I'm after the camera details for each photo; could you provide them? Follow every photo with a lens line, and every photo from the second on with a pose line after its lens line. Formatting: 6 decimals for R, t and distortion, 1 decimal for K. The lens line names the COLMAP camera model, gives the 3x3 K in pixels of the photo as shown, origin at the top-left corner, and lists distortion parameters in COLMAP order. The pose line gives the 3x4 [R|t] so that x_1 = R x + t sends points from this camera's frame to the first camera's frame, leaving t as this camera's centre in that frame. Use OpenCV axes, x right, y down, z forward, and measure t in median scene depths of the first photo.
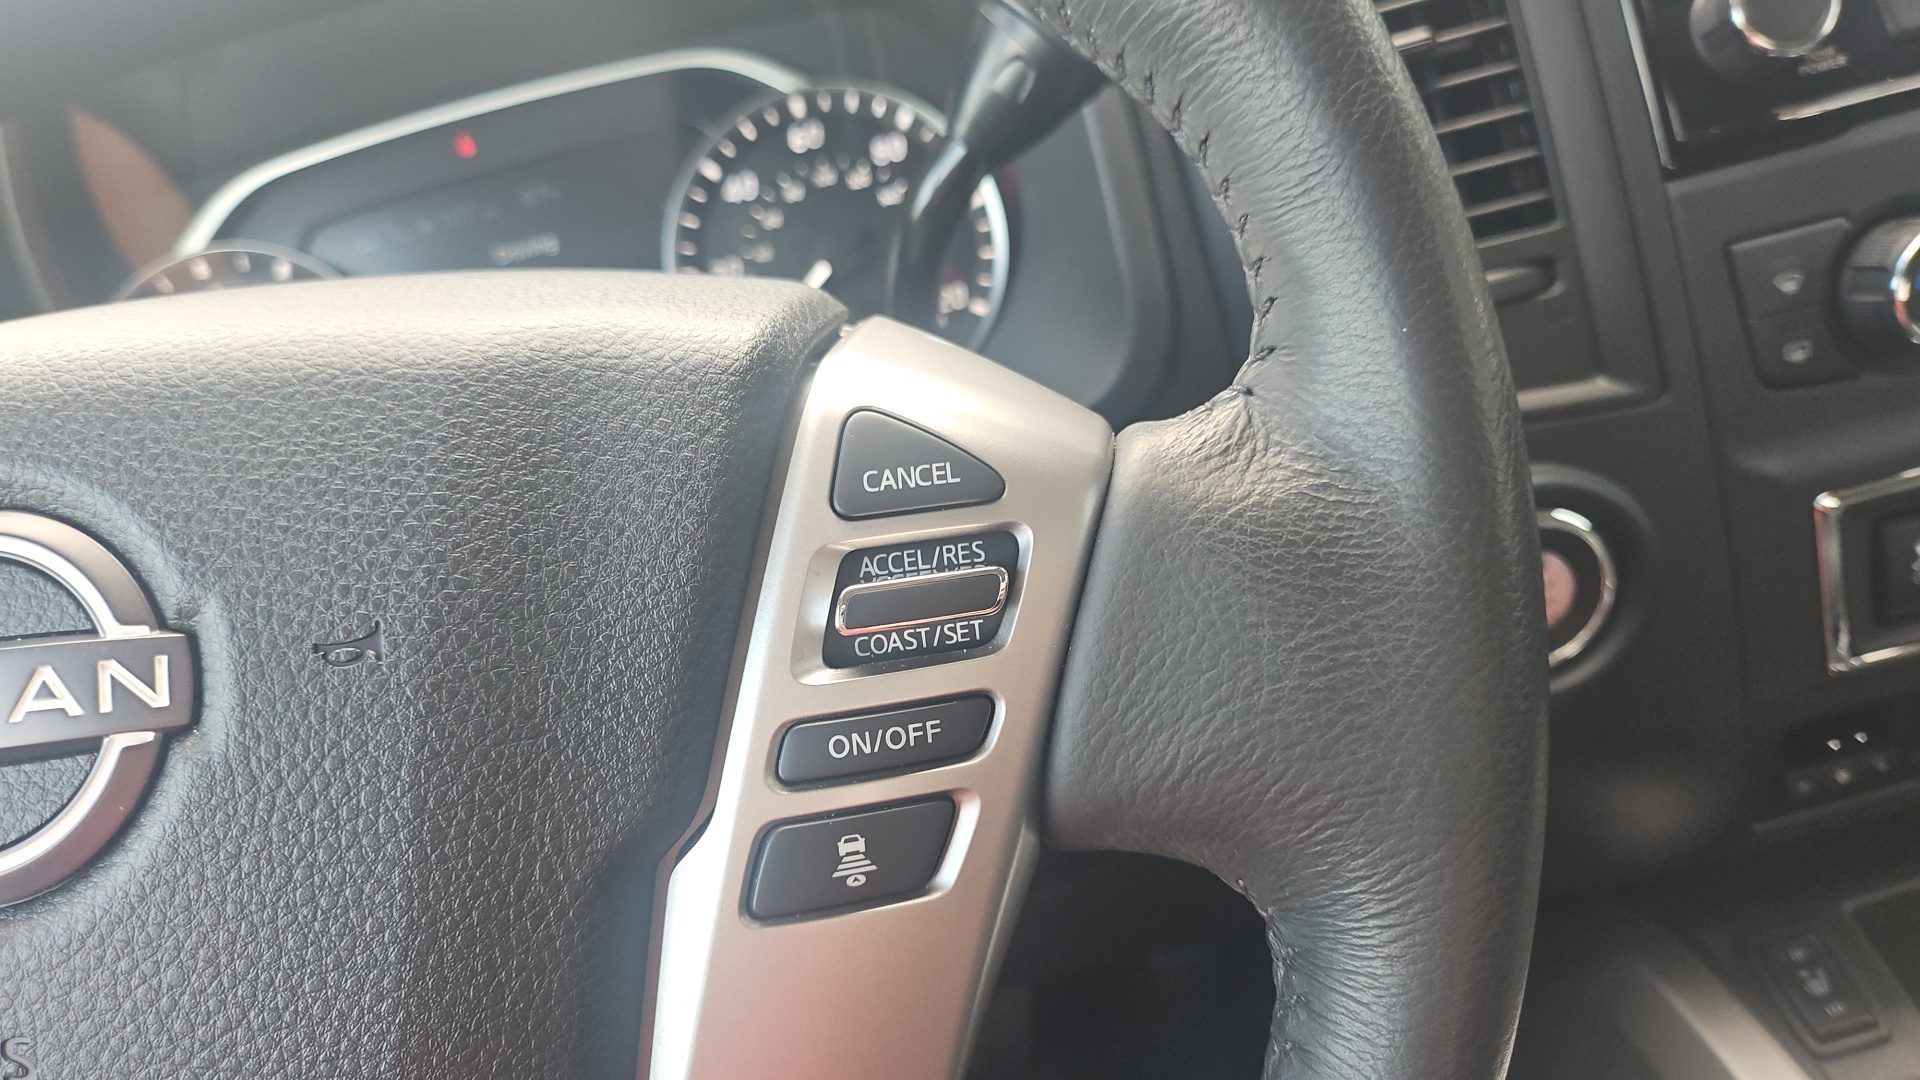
lens RADIAL K [[1355.2, 0, 960.0], [0, 1355.2, 540.0], [0, 0, 1]] dist [0.083008, -0.093778]
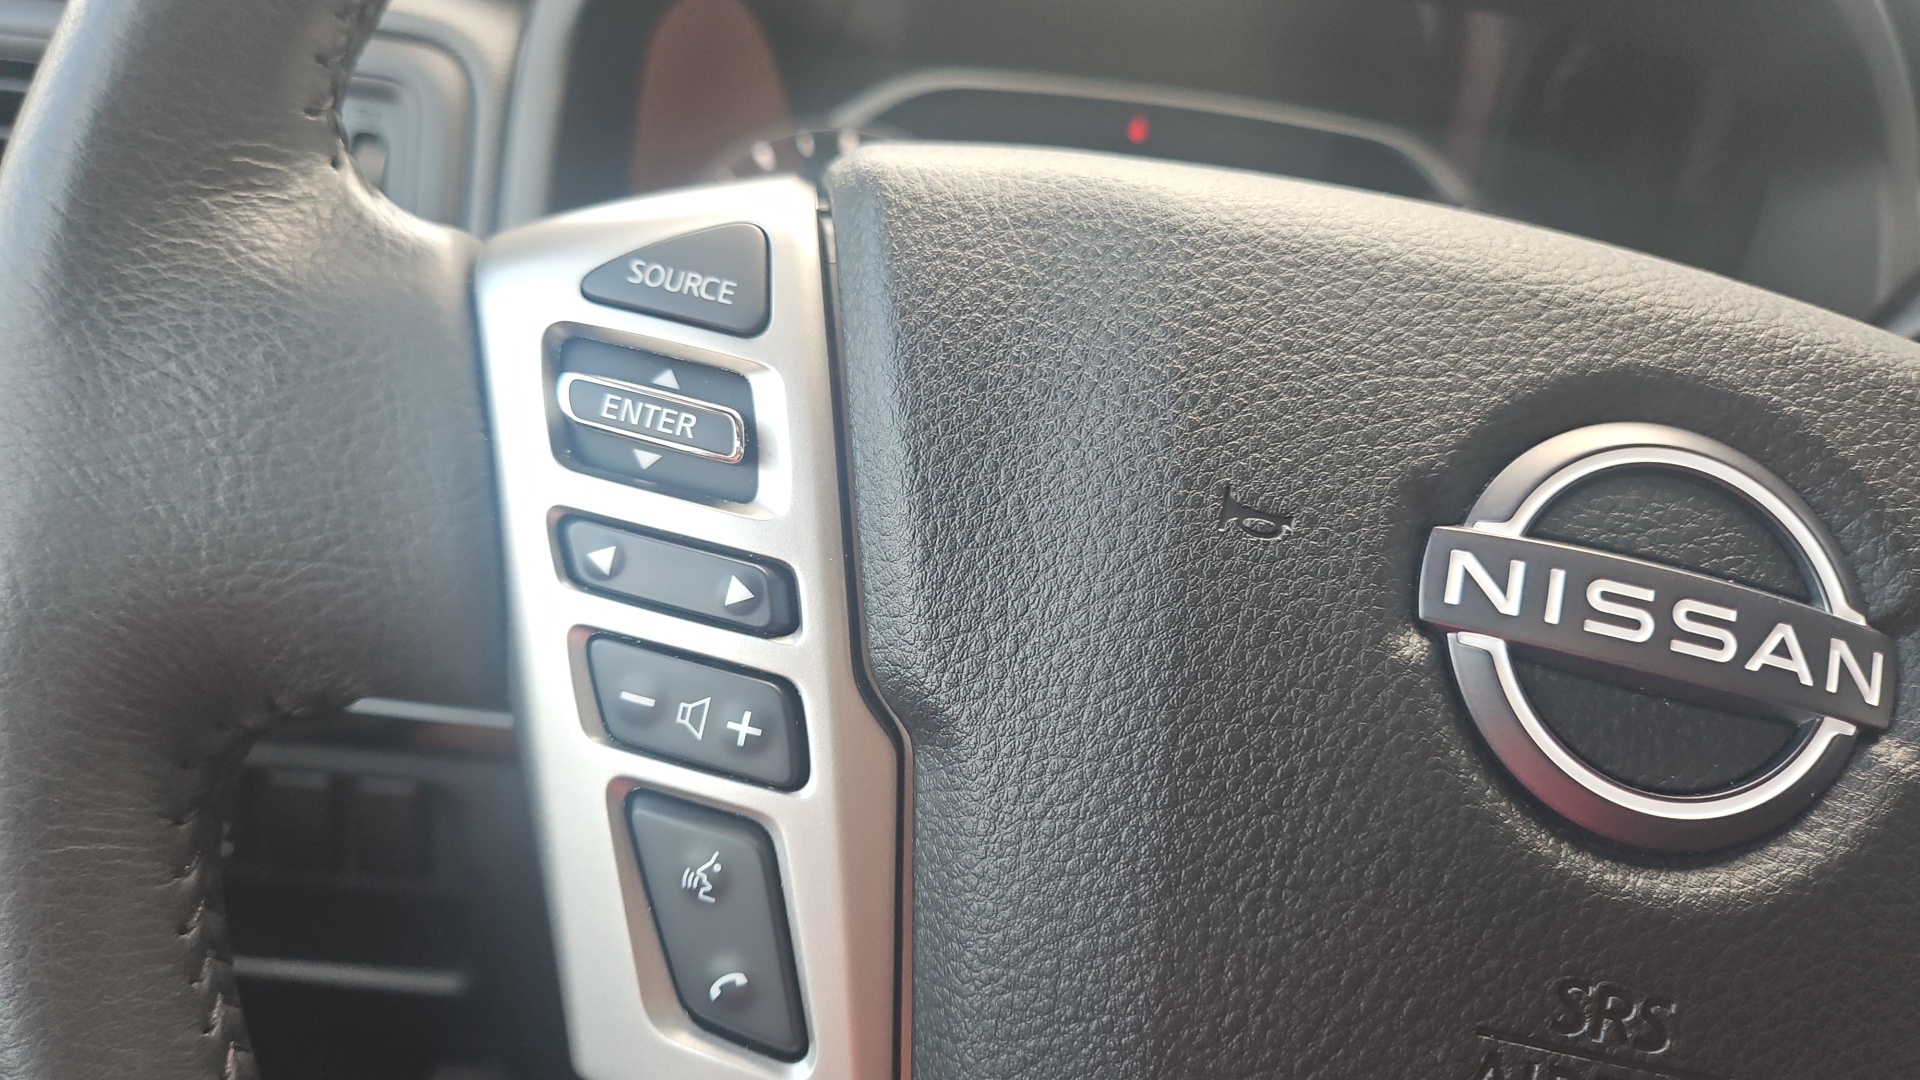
lens RADIAL K [[1355.2, 0, 960.0], [0, 1355.2, 540.0], [0, 0, 1]] dist [0.083008, -0.093778]
pose [[0.930464, 0.361789, 0.057841, -1.180498], [-0.356141, 0.930177, -0.089070, 0.302793], [-0.086027, 0.062277, 0.994344, 0.099327]]
